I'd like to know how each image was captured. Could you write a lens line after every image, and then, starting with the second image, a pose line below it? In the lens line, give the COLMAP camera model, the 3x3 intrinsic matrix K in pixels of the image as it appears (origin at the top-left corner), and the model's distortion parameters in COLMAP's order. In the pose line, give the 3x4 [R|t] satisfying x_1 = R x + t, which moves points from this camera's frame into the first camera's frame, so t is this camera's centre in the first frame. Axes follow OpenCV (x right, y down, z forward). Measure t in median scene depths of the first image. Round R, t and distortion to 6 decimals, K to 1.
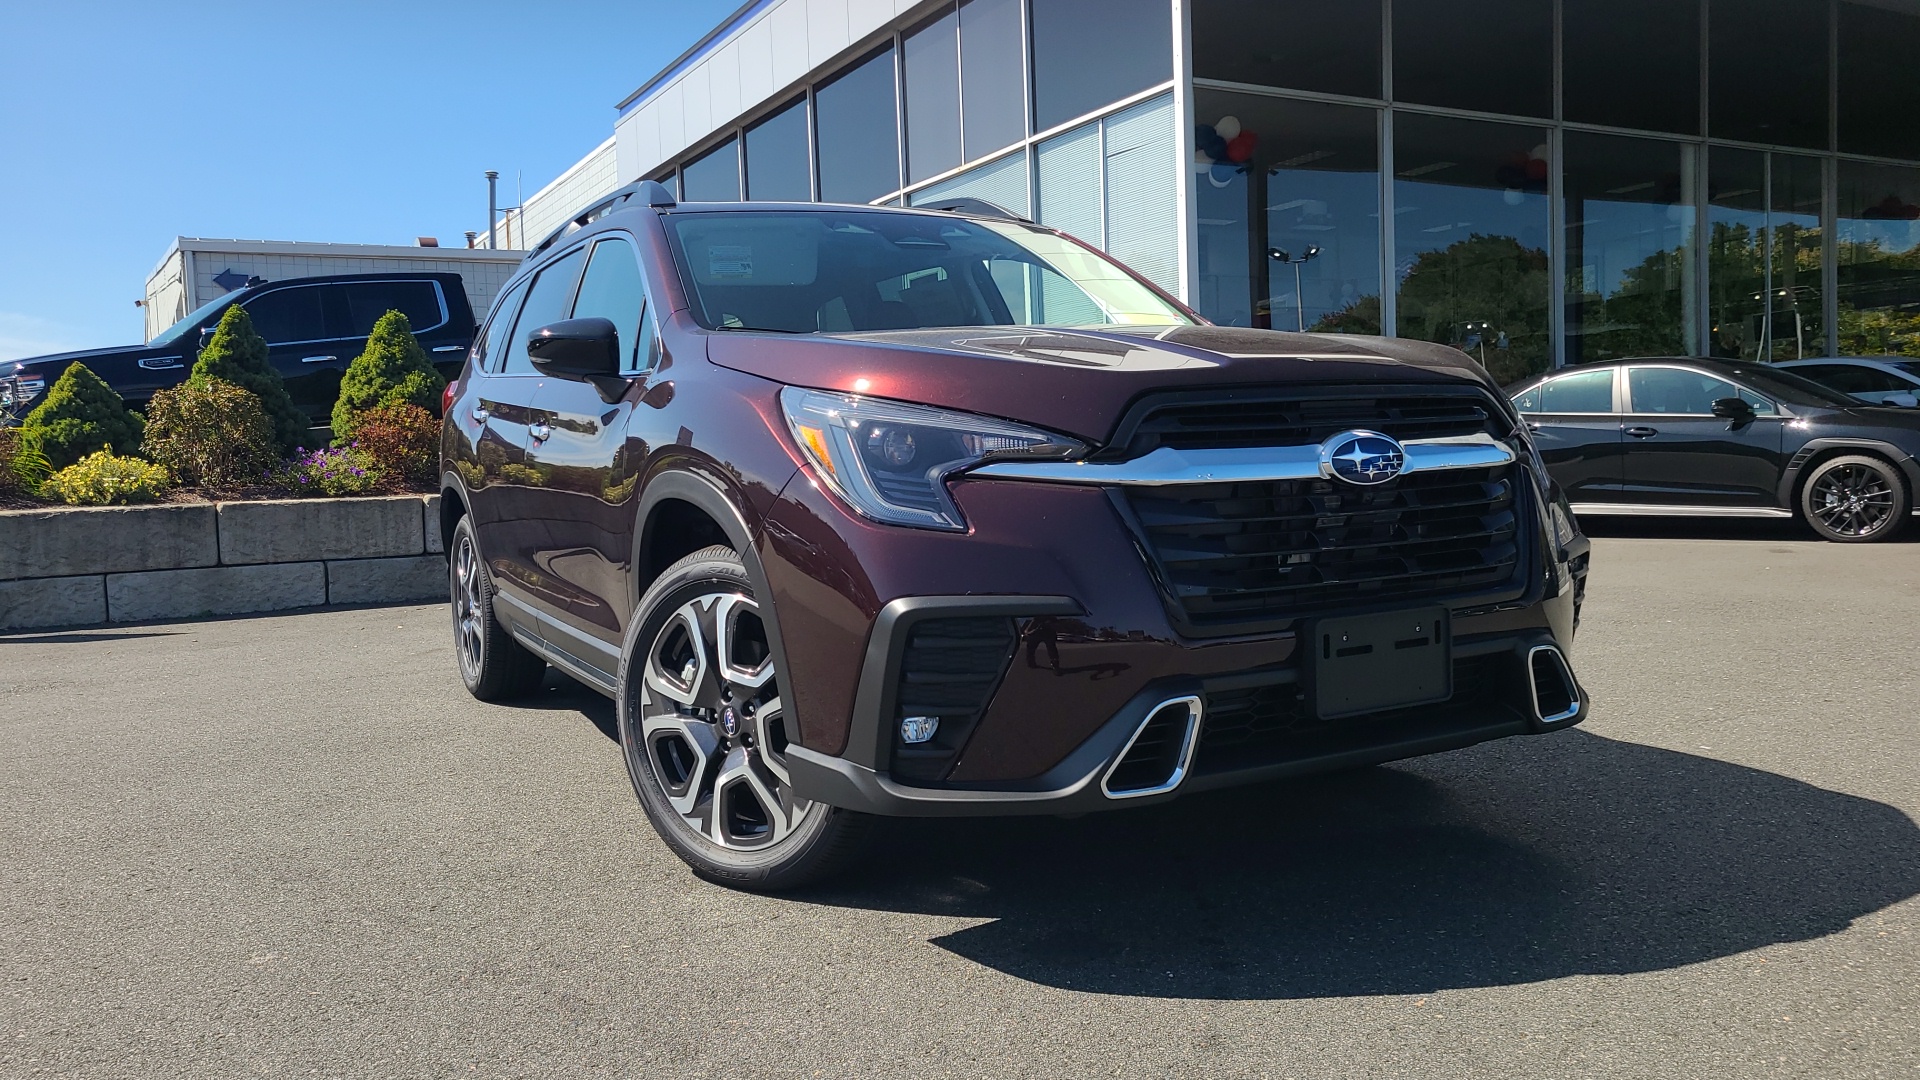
lens RADIAL K [[1456.4, 0, 963.2], [0, 1456.4, 546.6], [0, 0, 1]] dist [0.053517, -0.037307]
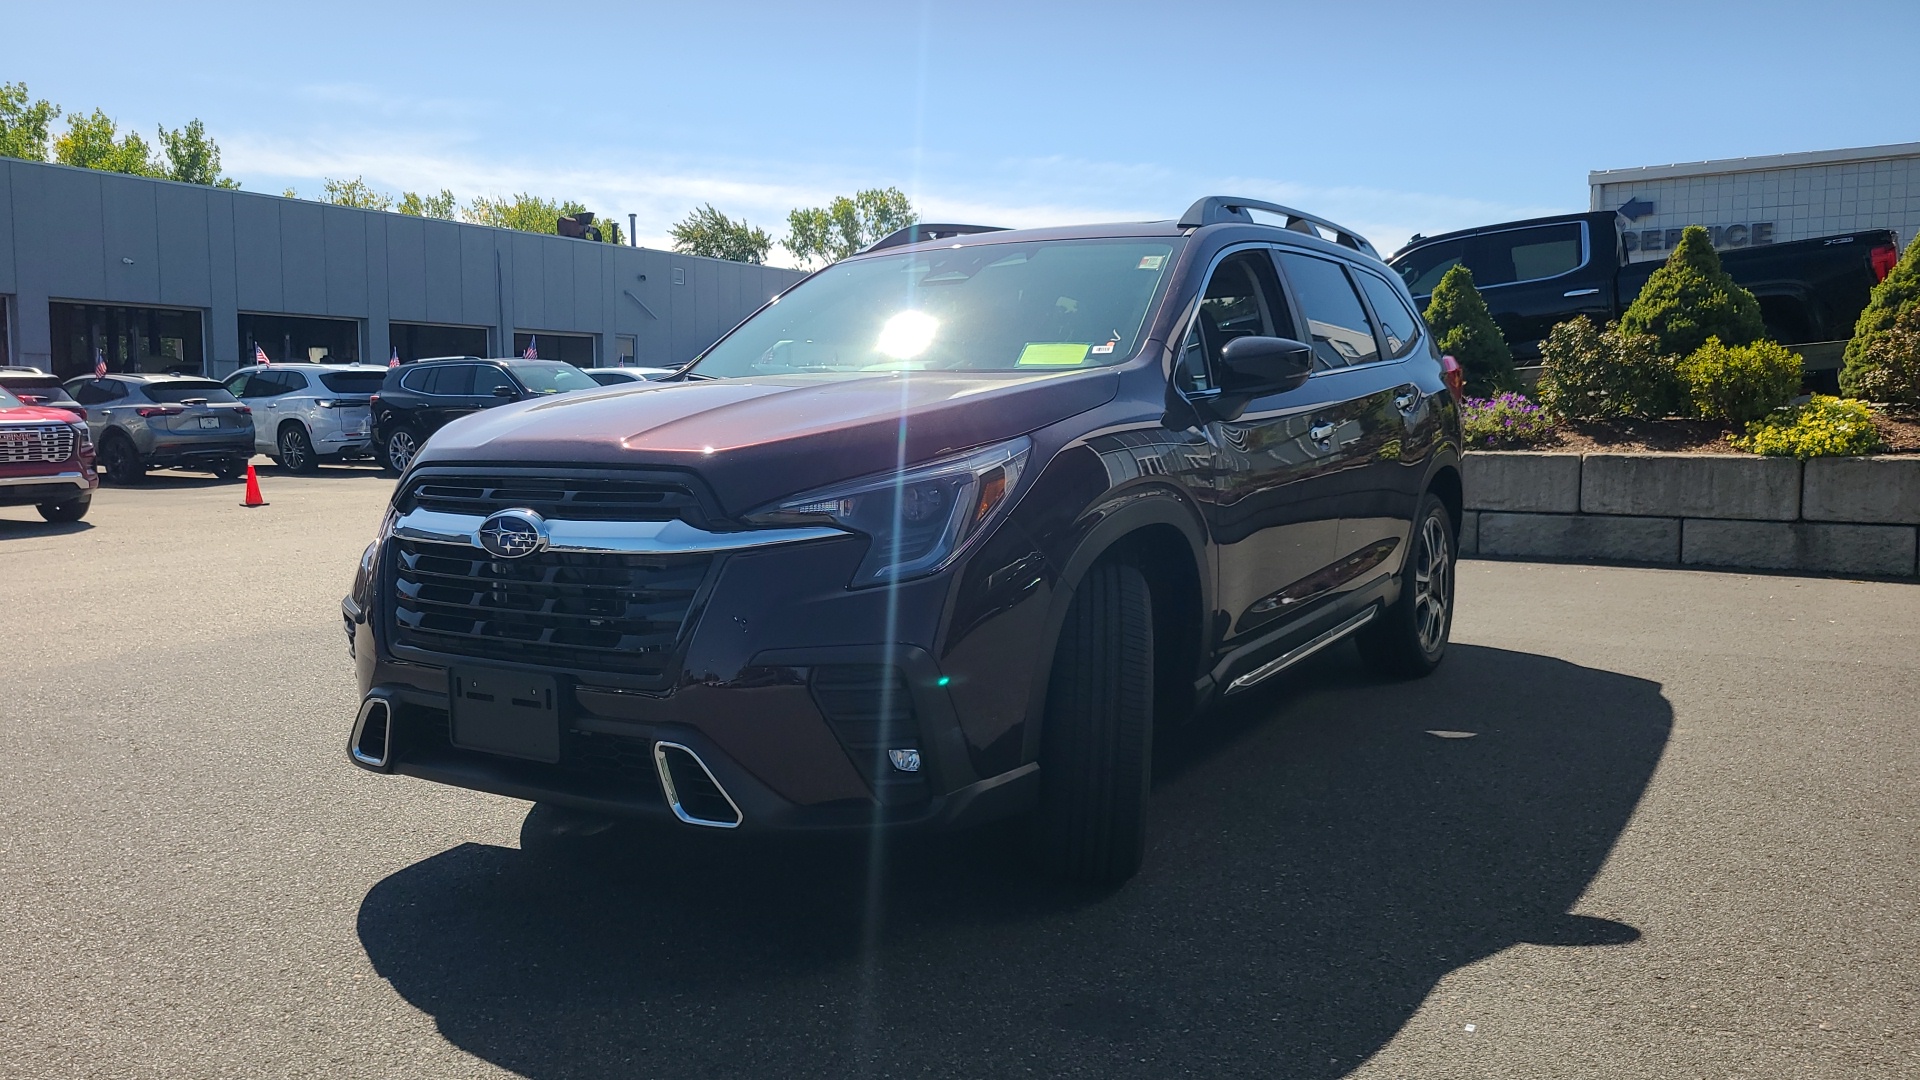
lens RADIAL K [[1453.7, 0, 908.9], [0, 1453.7, 540.2], [0, 0, 1]] dist [0.027698, -0.004884]
pose [[0.470767, 0.117333, -0.874421, 1.364198], [-0.064122, 0.993046, 0.098729, -0.181116], [0.879924, 0.009591, 0.475017, 0.708052]]
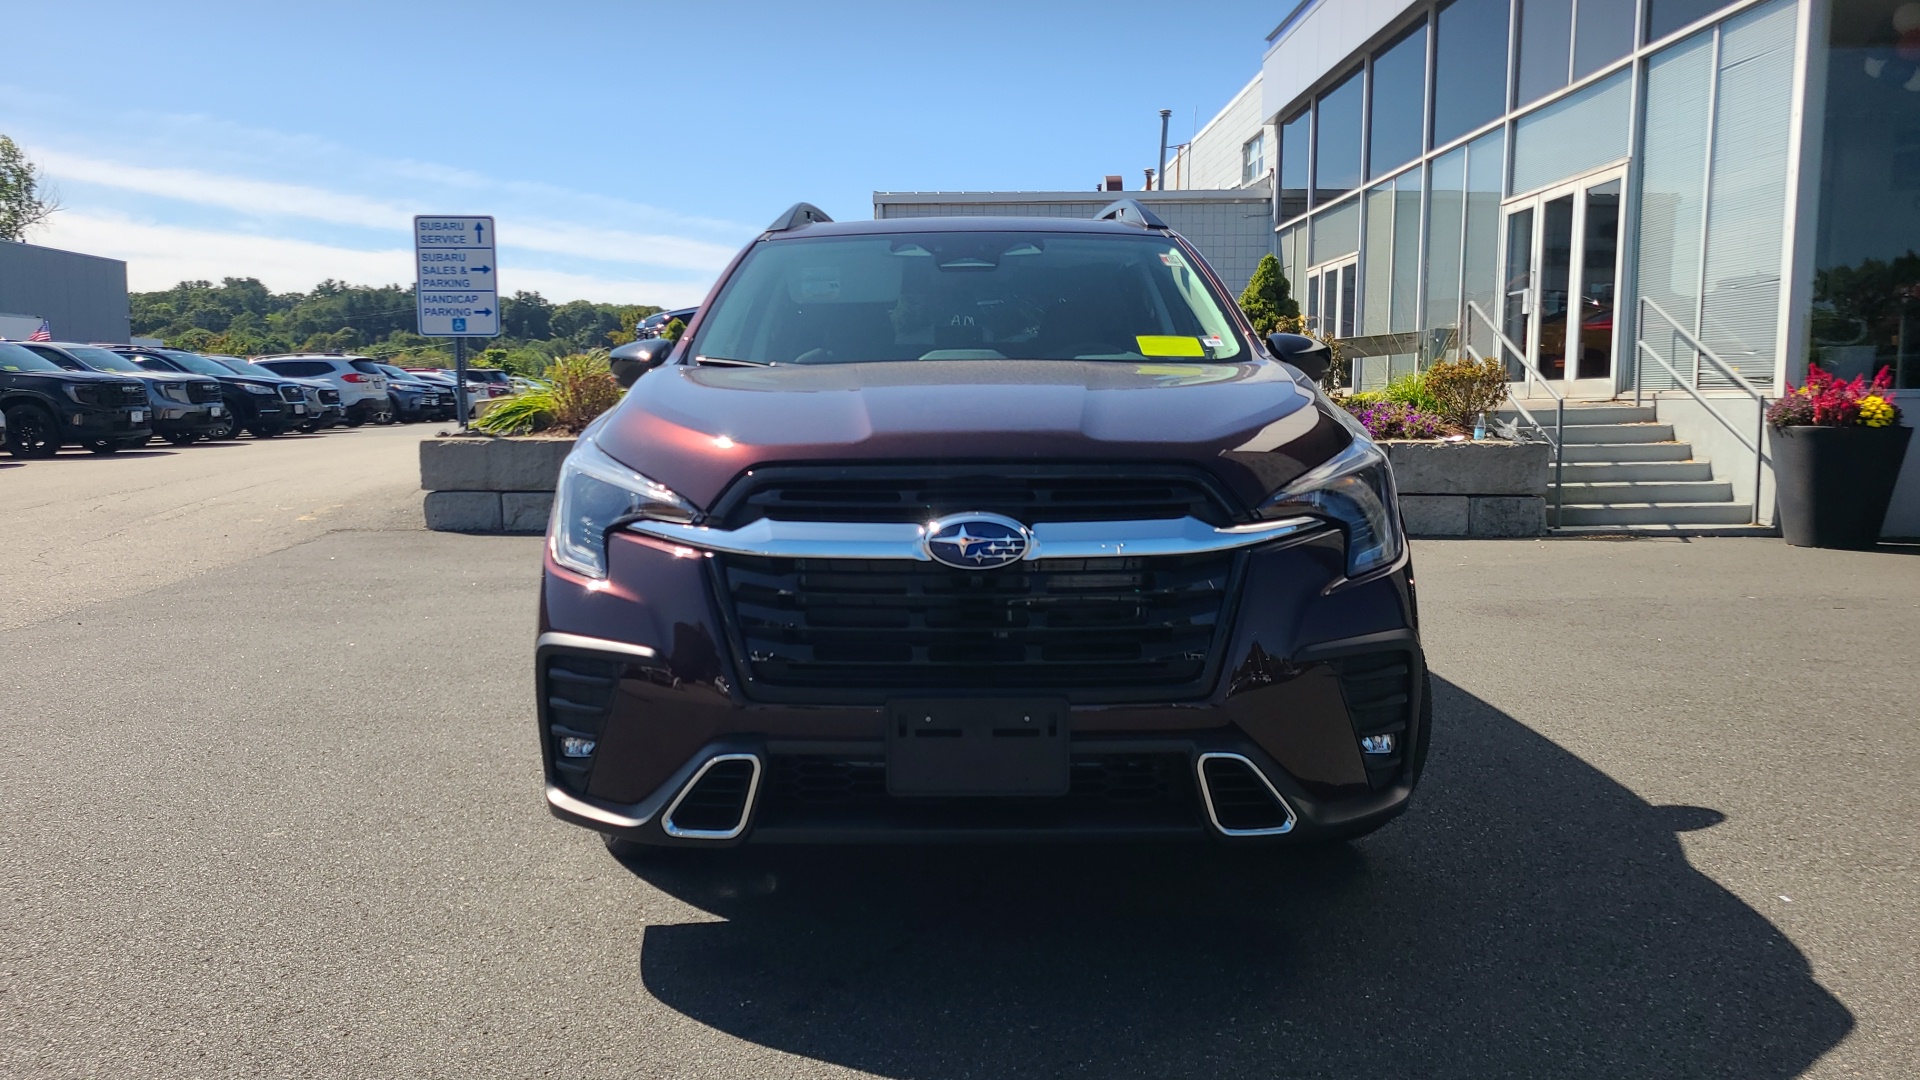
lens RADIAL K [[1451.1, 0, 937.2], [0, 1451.1, 542.7], [0, 0, 1]] dist [0.051199, -0.008220]
pose [[0.871376, 0.087117, -0.482819, 0.700651], [-0.061933, 0.995768, 0.067895, -0.120455], [0.486691, -0.029260, 0.873084, 0.124295]]
